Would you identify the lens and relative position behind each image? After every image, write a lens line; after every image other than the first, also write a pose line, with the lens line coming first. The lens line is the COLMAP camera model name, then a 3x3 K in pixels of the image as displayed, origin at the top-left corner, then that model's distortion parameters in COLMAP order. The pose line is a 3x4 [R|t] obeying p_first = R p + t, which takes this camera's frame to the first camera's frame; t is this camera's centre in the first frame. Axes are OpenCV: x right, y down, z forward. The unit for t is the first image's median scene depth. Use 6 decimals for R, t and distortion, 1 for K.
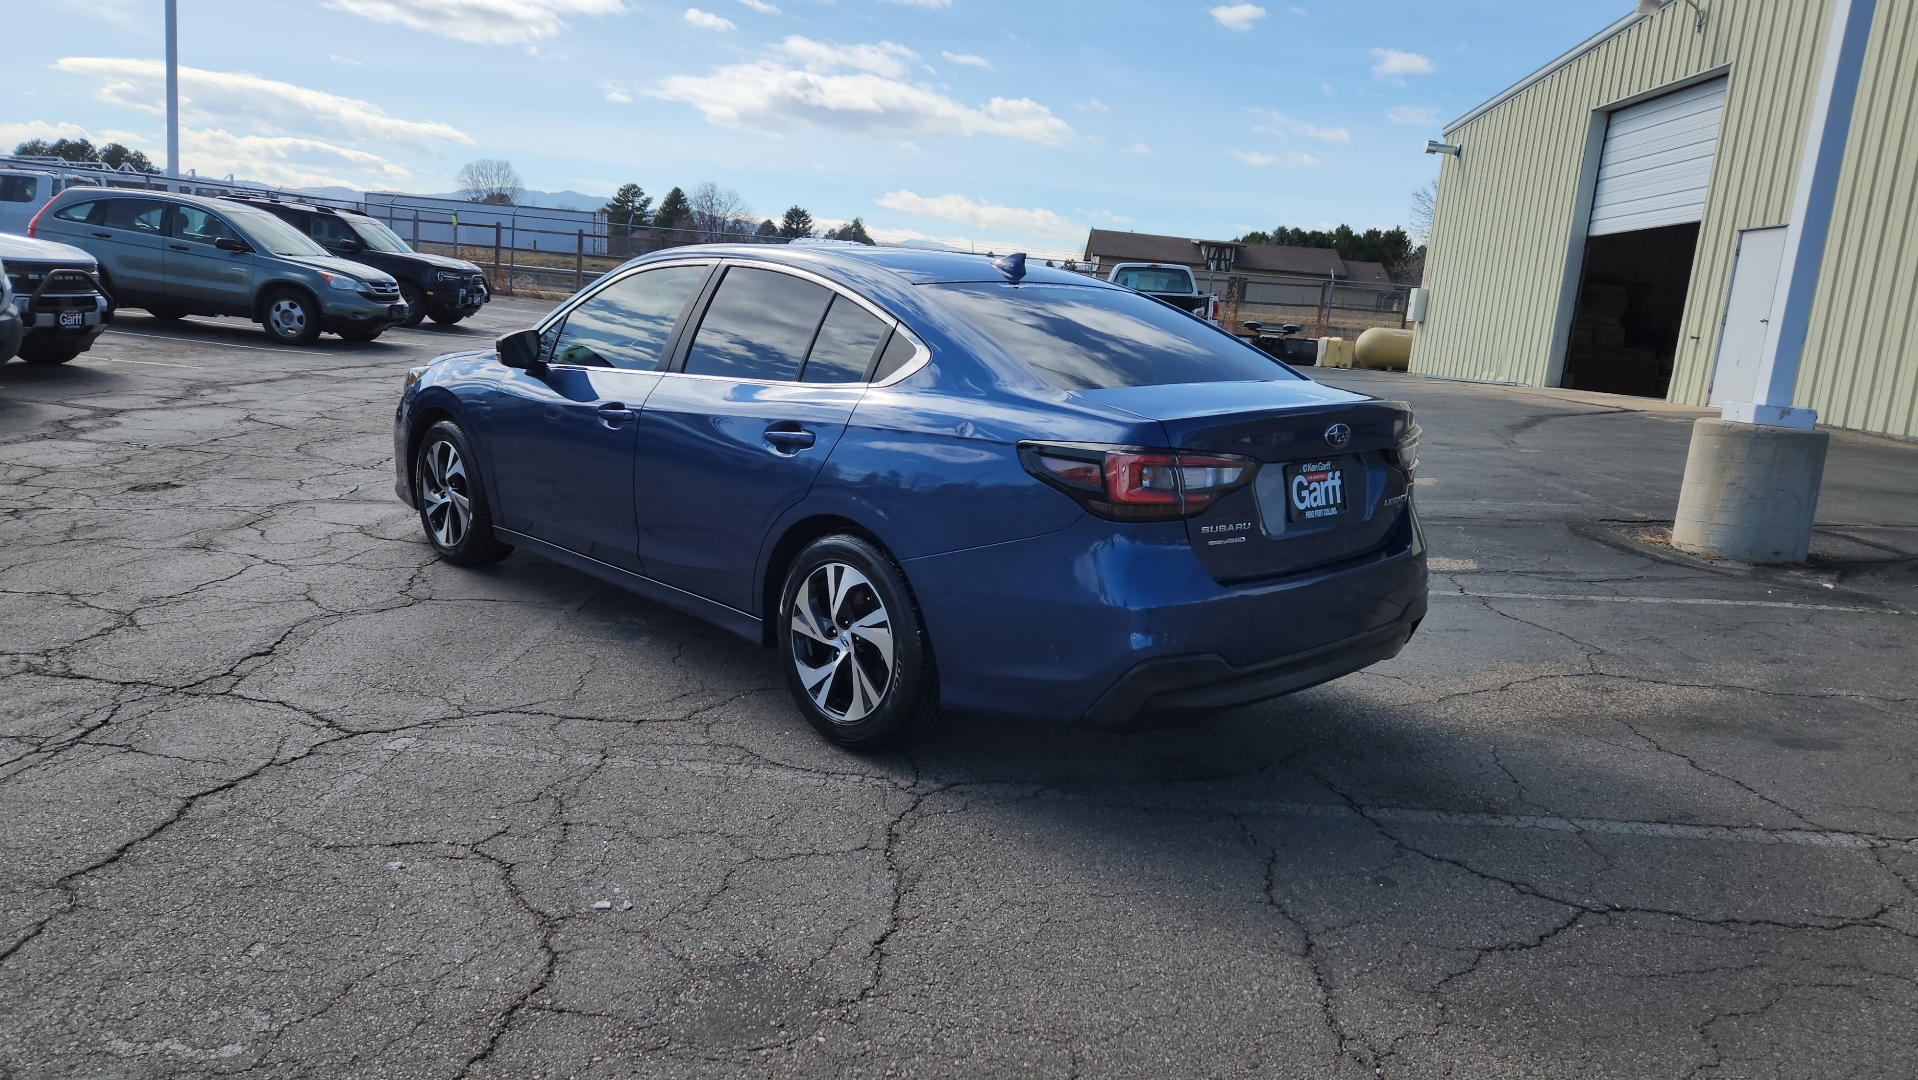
lens RADIAL K [[1283.4, 0, 918.1], [0, 1283.4, 540.7], [0, 0, 1]] dist [0.069833, -0.054168]
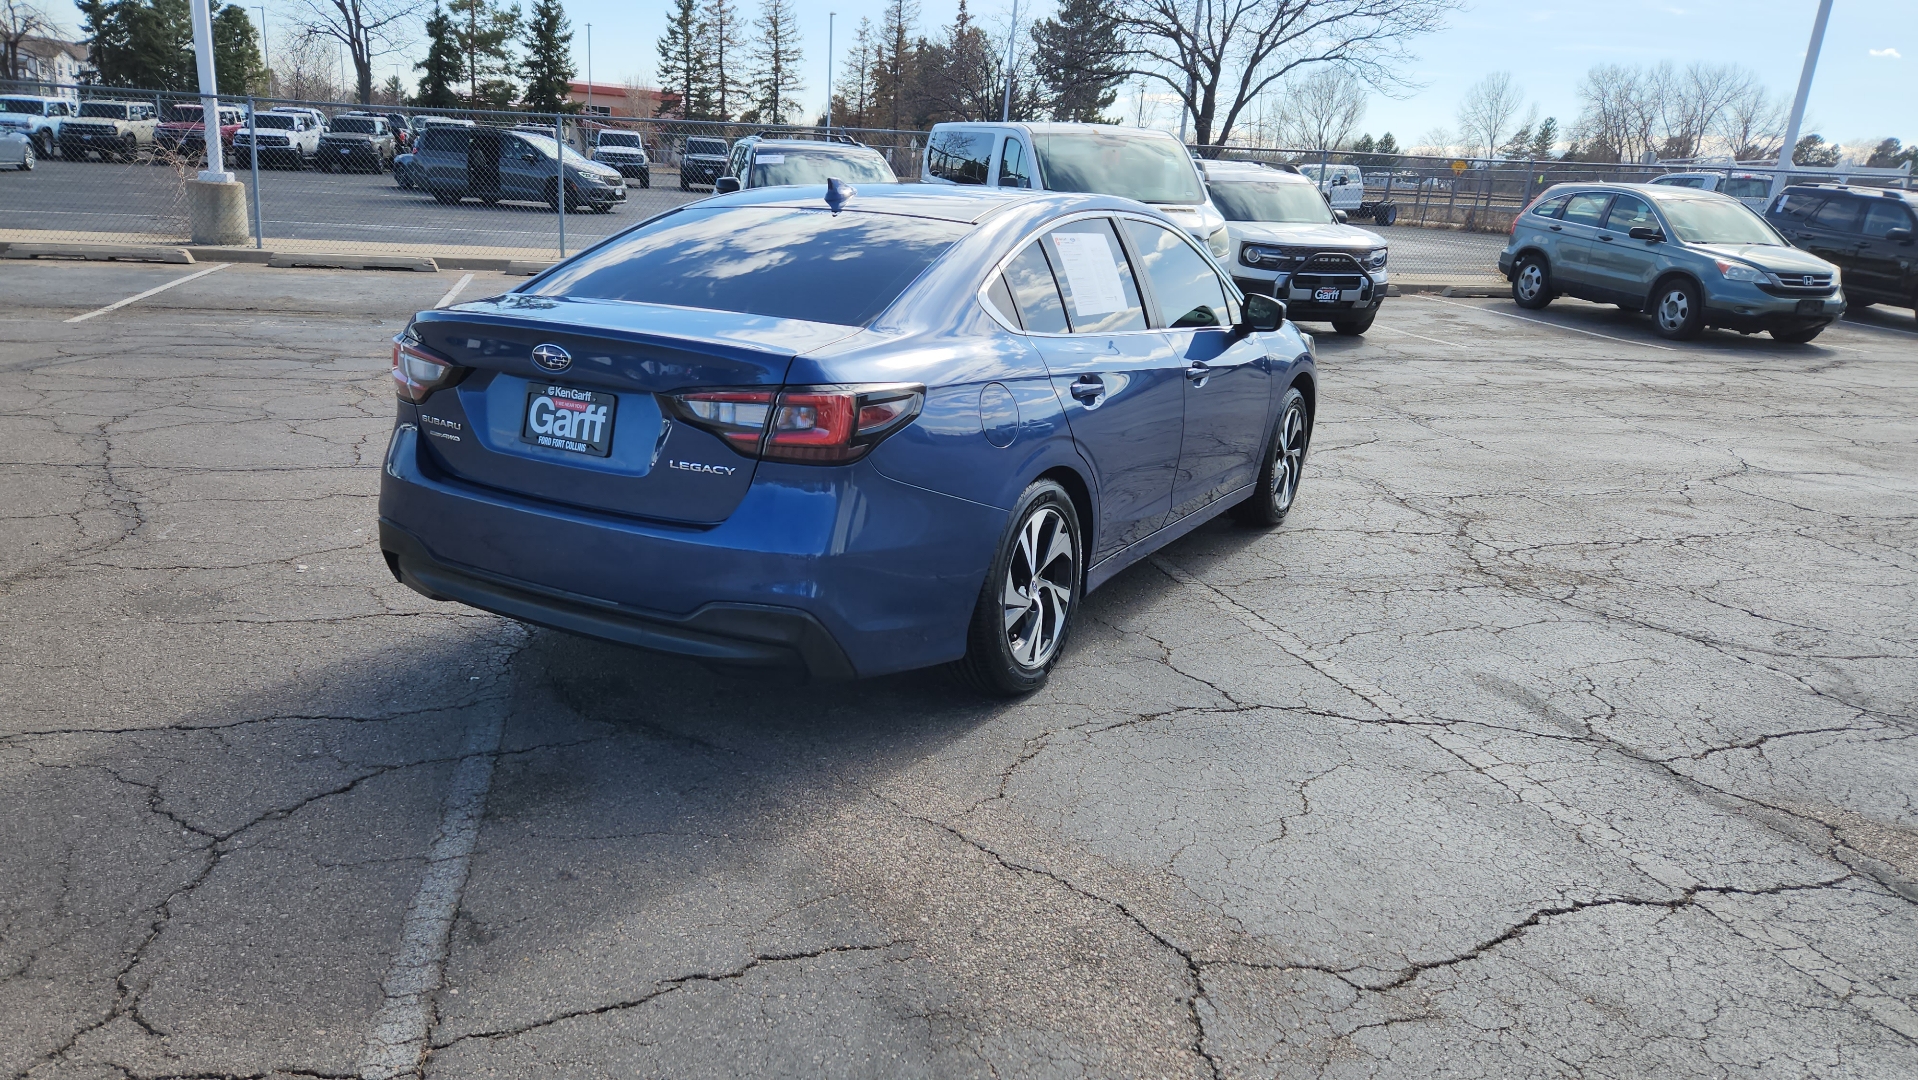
lens RADIAL K [[1271.2, 0, 934.6], [0, 1271.2, 562.1], [0, 0, 1]] dist [0.070945, -0.051366]
pose [[0.285069, 0.222501, -0.932325, 0.288915], [-0.215035, 0.962736, 0.164009, -0.033765], [0.934075, 0.153729, 0.322292, 0.224268]]
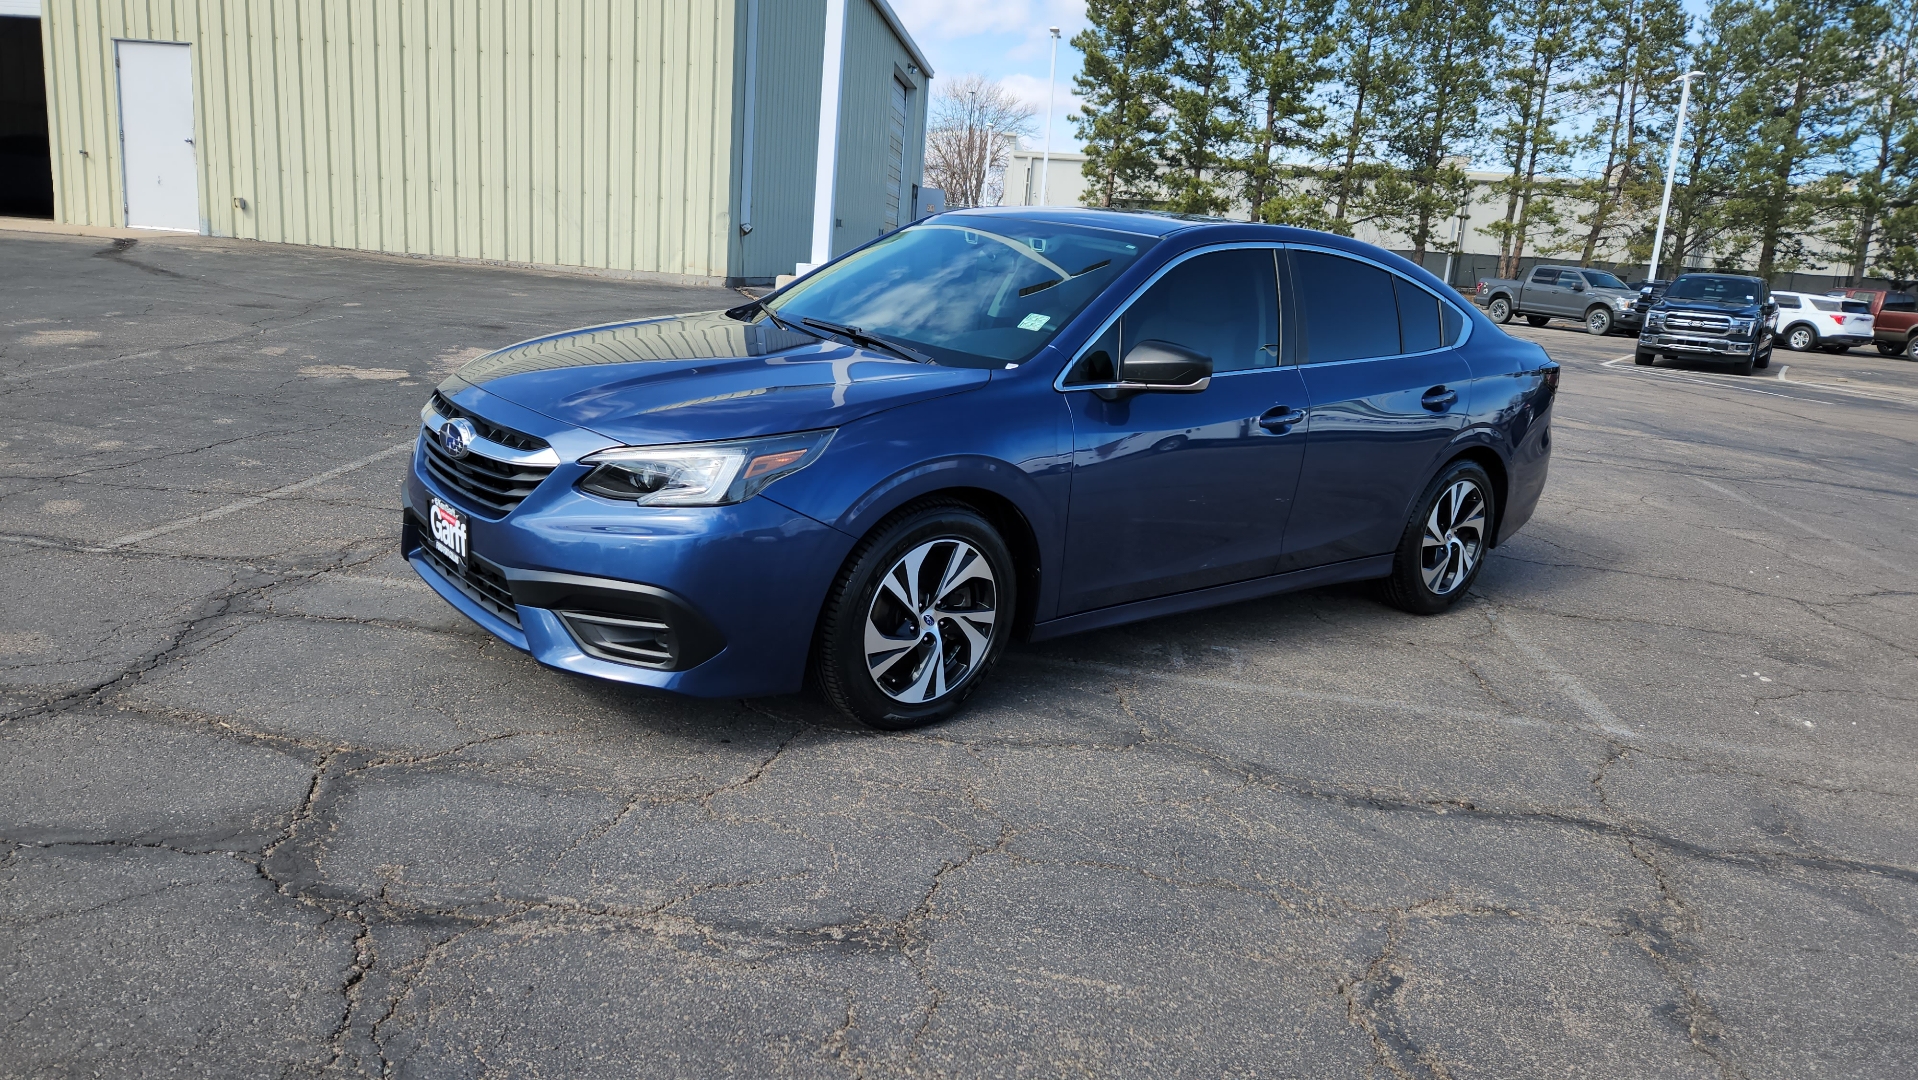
lens RADIAL K [[1277.8, 0, 921.7], [0, 1277.8, 541.9], [0, 0, 1]] dist [0.068088, -0.055013]
pose [[0.074160, -0.295531, 0.952450, -0.345247], [0.115148, 0.951230, 0.286187, -0.091644], [-0.990576, 0.088450, 0.104573, 0.346418]]
